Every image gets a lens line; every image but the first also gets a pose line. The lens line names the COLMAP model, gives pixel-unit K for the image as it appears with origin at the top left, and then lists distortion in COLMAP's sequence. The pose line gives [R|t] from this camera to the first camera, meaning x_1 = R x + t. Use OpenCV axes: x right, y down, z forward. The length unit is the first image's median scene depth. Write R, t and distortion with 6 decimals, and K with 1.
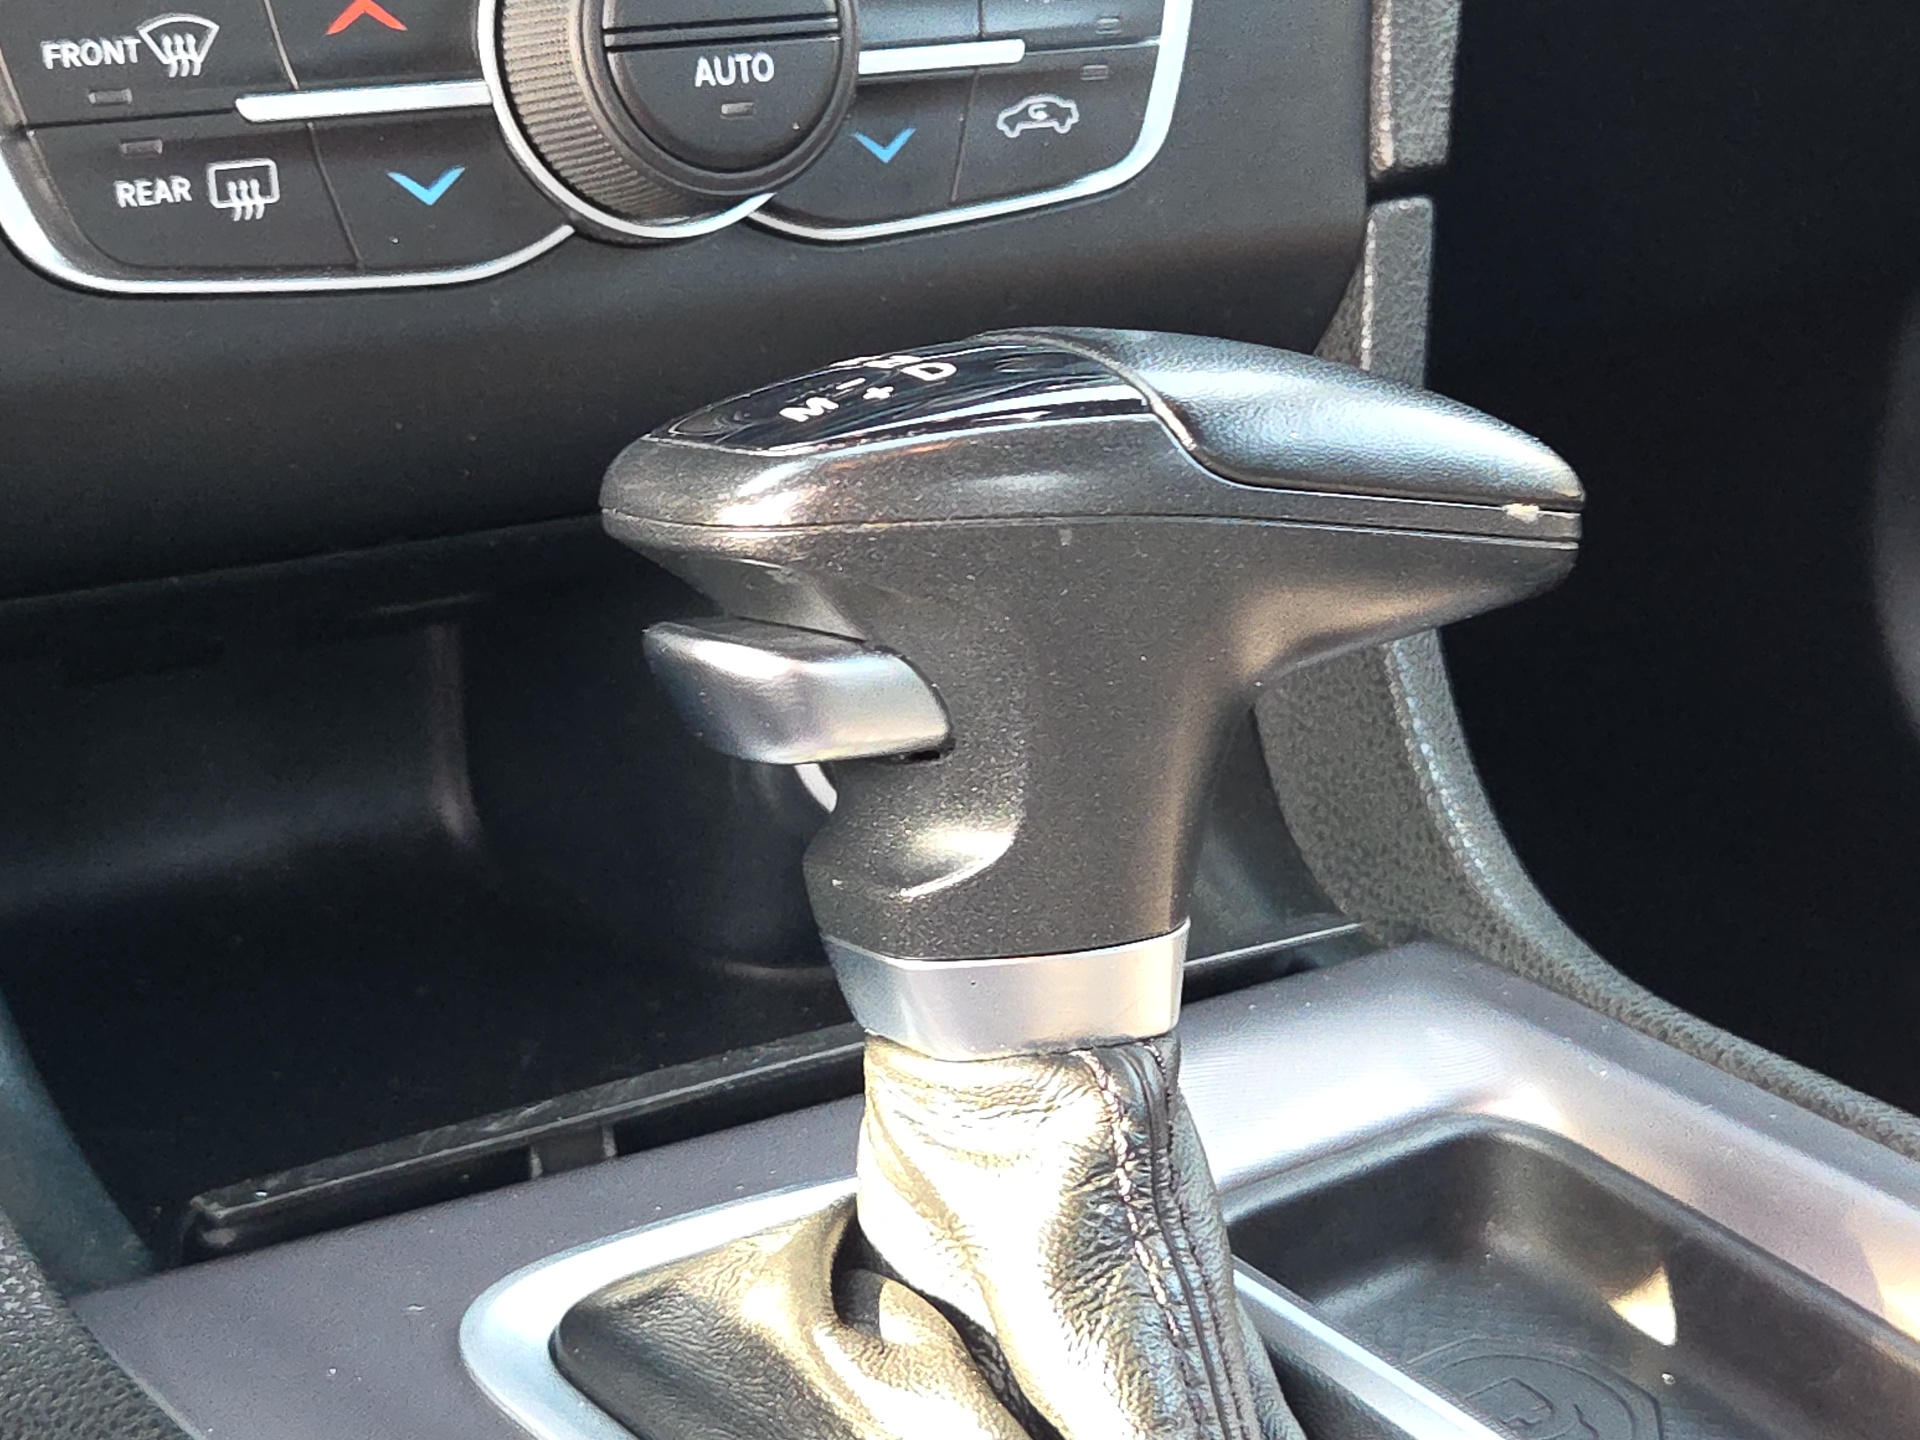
lens RADIAL K [[3526.2, 0, 958.8], [0, 3526.2, 717.8], [0, 0, 1]] dist [0.038192, 0.000000]
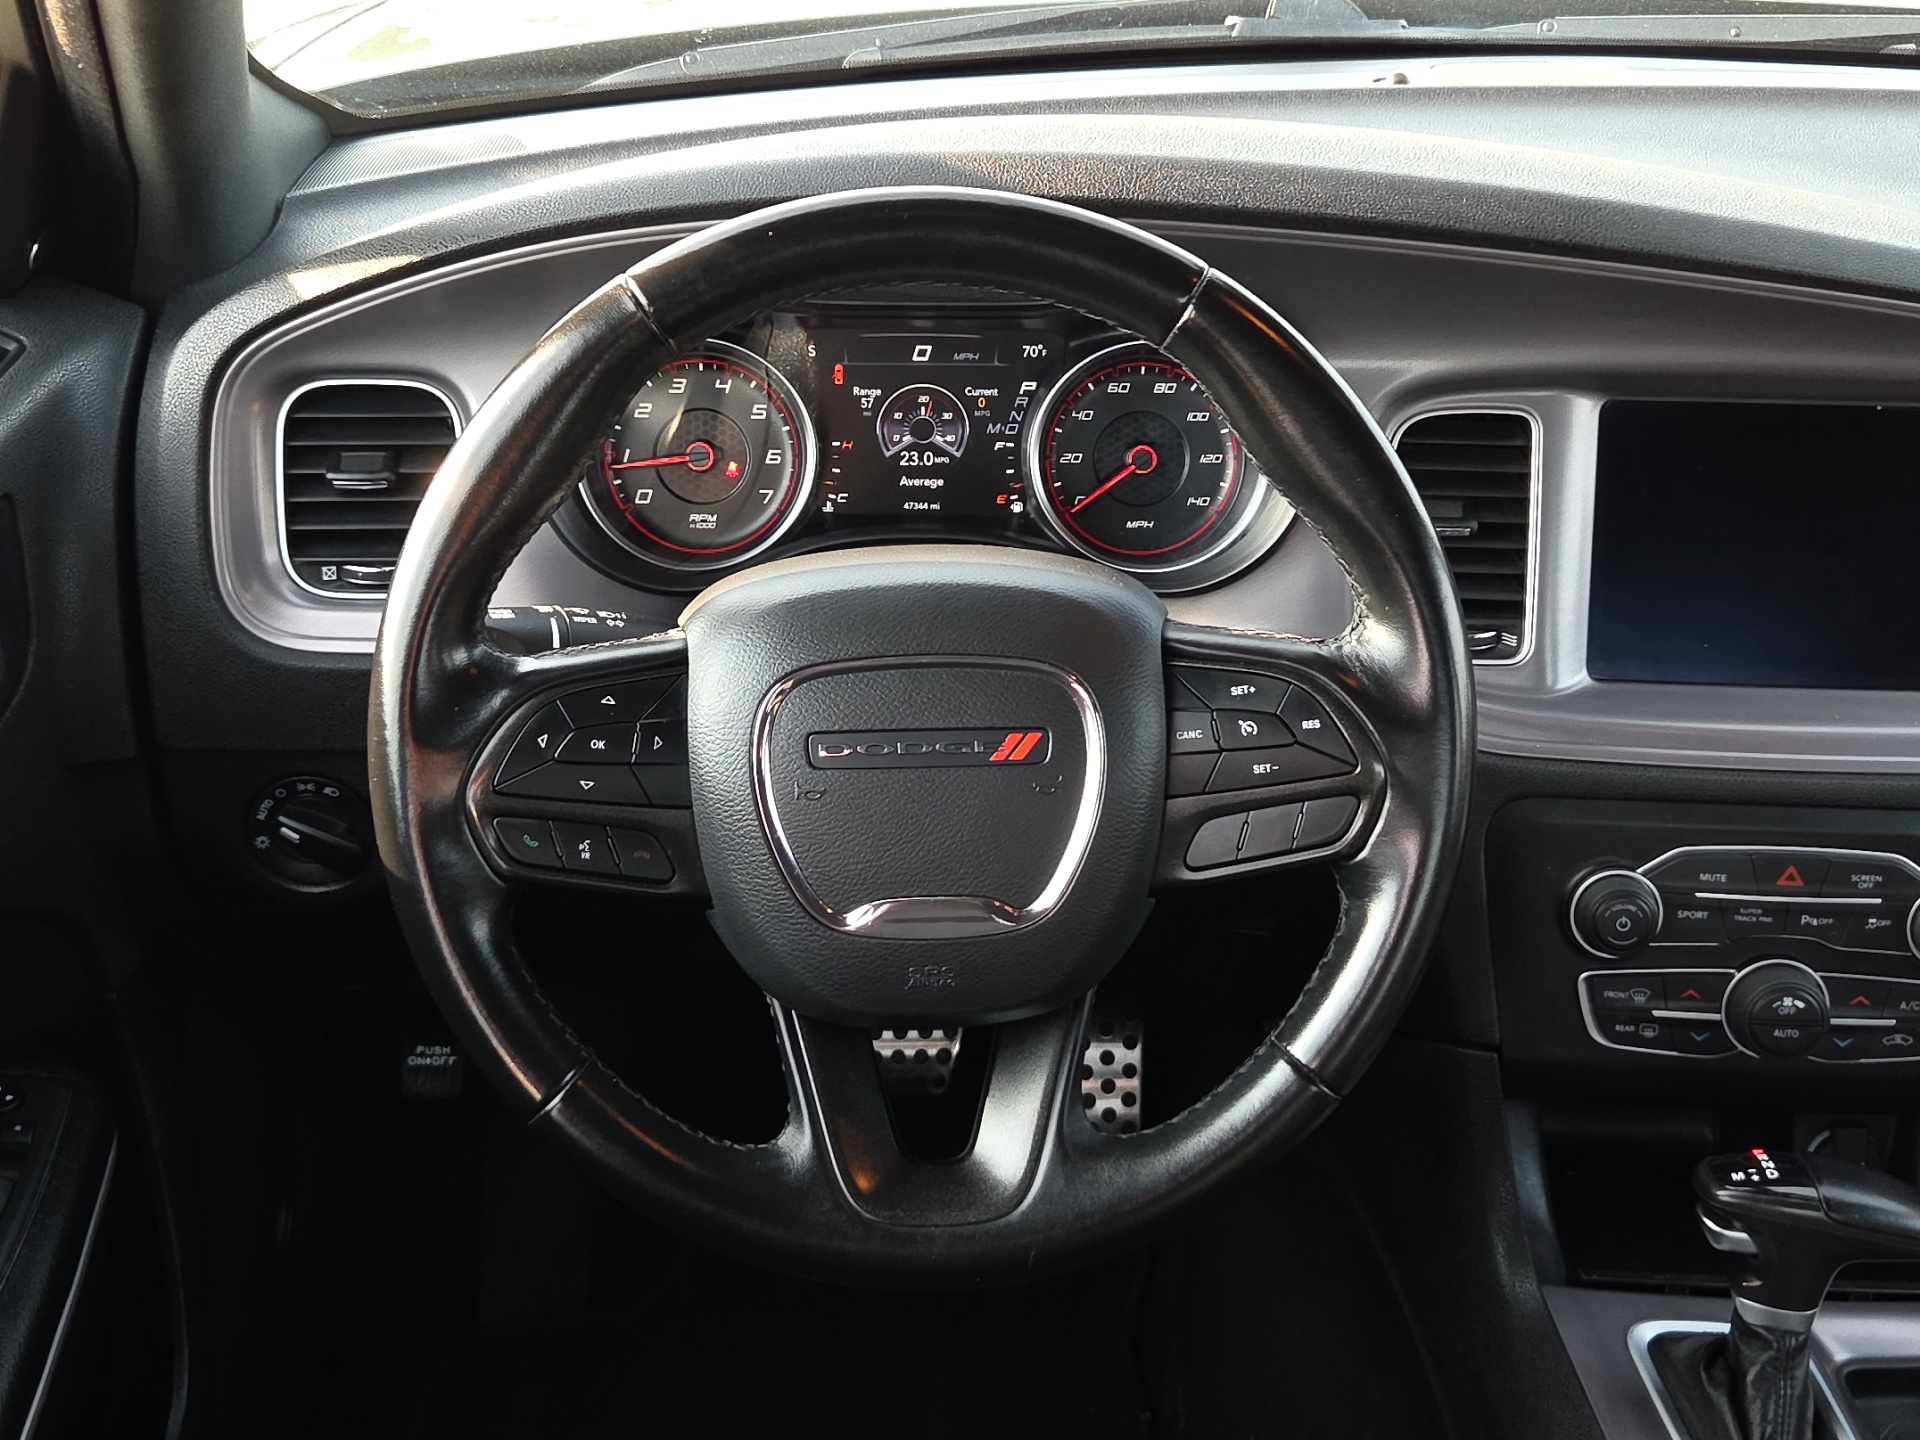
lens RADIAL K [[2418.7, 0, 969.5], [0, 2418.7, 690.5], [0, 0, 1]] dist [0.077043, 0.000000]
pose [[0.818417, 0.231066, -0.526120, 0.518868], [-0.187797, 0.972867, 0.135141, -0.739842], [0.543071, -0.011798, 0.839604, -1.688012]]
